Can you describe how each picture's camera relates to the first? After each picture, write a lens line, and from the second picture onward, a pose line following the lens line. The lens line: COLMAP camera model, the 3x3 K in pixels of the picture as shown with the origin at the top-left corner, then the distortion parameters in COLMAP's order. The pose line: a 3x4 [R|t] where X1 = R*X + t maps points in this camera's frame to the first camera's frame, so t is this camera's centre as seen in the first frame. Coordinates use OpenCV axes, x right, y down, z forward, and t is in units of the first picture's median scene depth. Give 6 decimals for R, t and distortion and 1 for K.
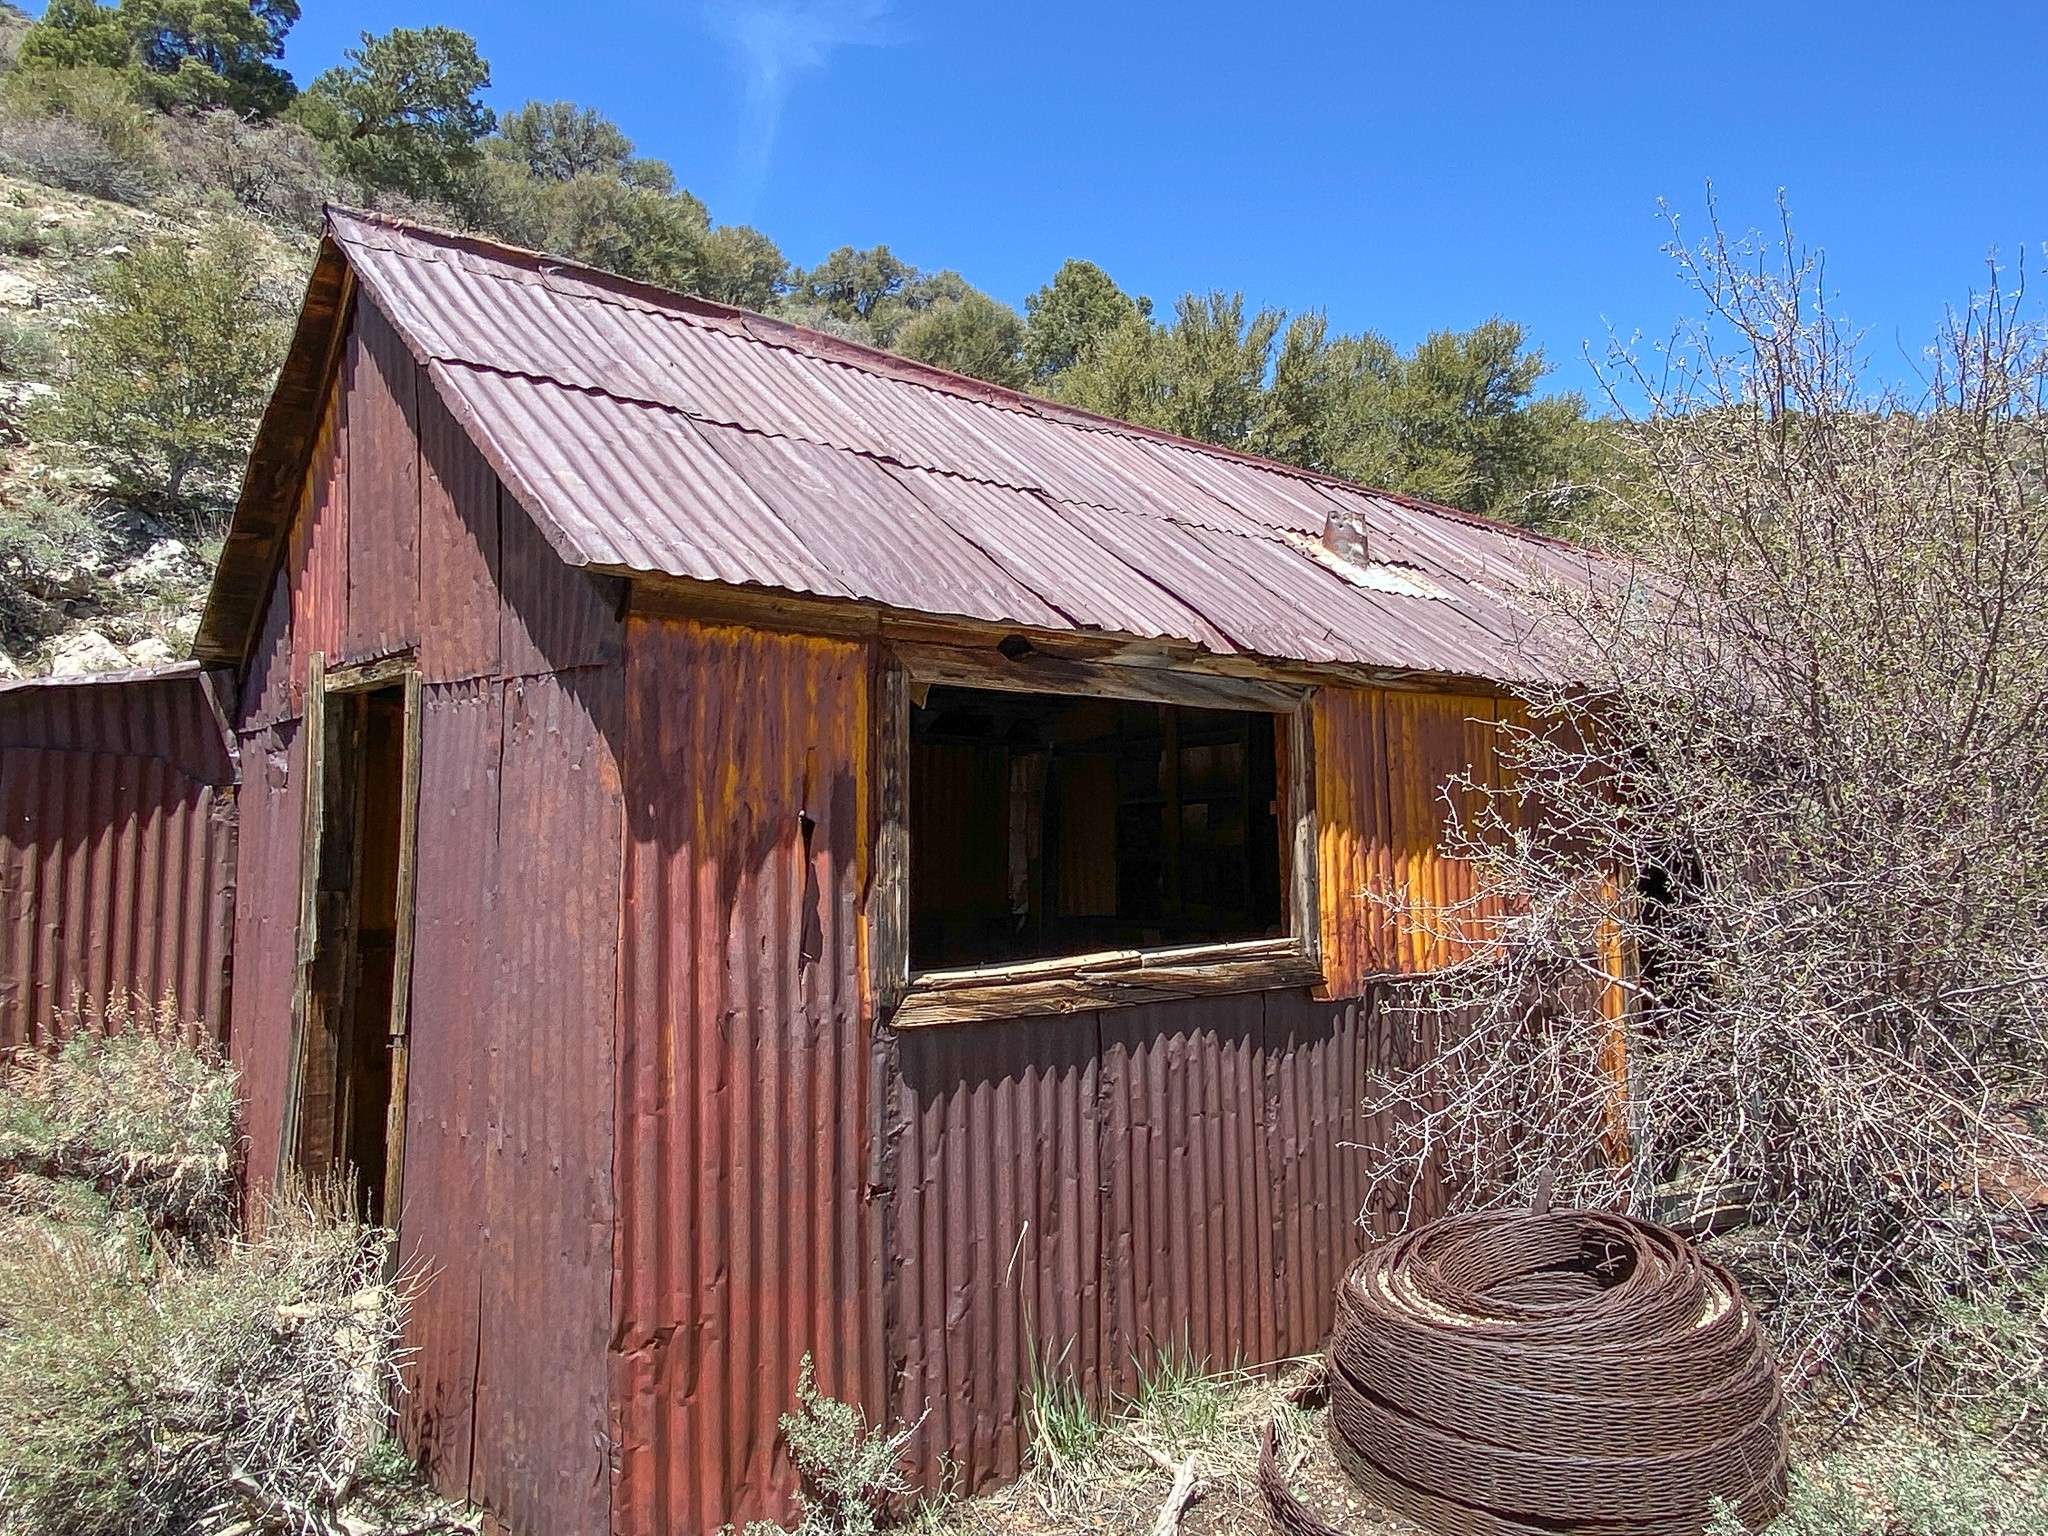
lens RADIAL K [[1434.2, 0, 1024.0], [0, 1434.2, 768.0], [0, 0, 1]] dist [0.039661, -0.055615]
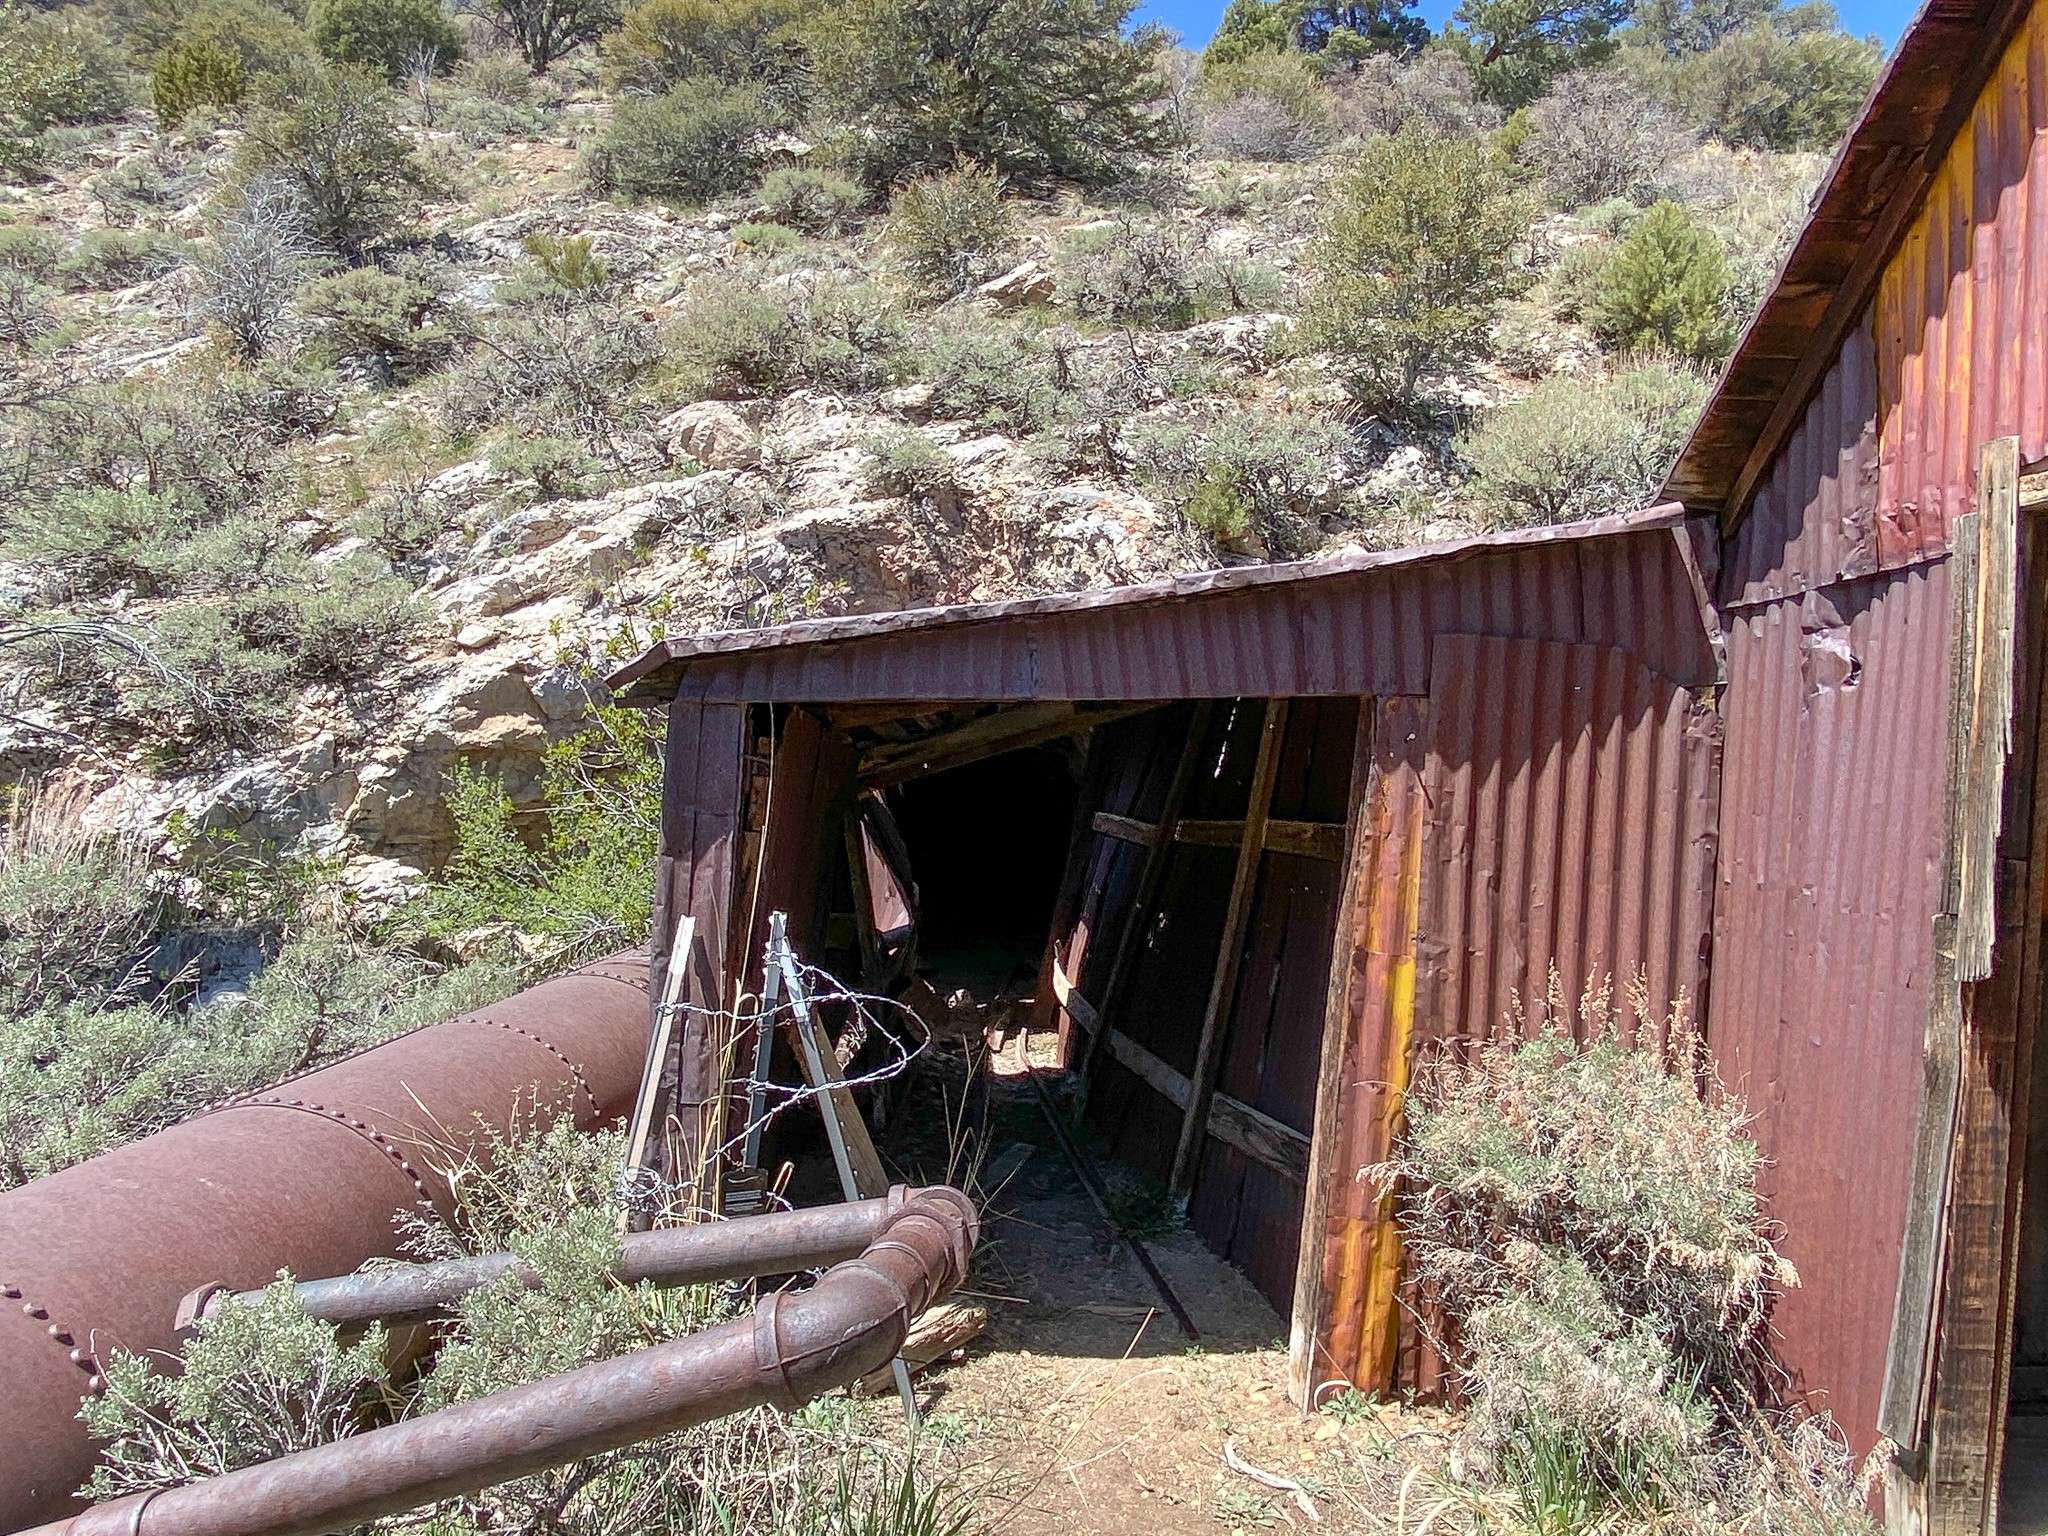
lens RADIAL K [[1434.2, 0, 1024.0], [0, 1434.2, 768.0], [0, 0, 1]] dist [0.039661, -0.055615]
pose [[0.758108, 0.032286, -0.651329, -0.348841], [-0.006121, 0.999082, 0.042400, 0.023675], [0.652100, -0.028157, 0.757610, 0.267817]]
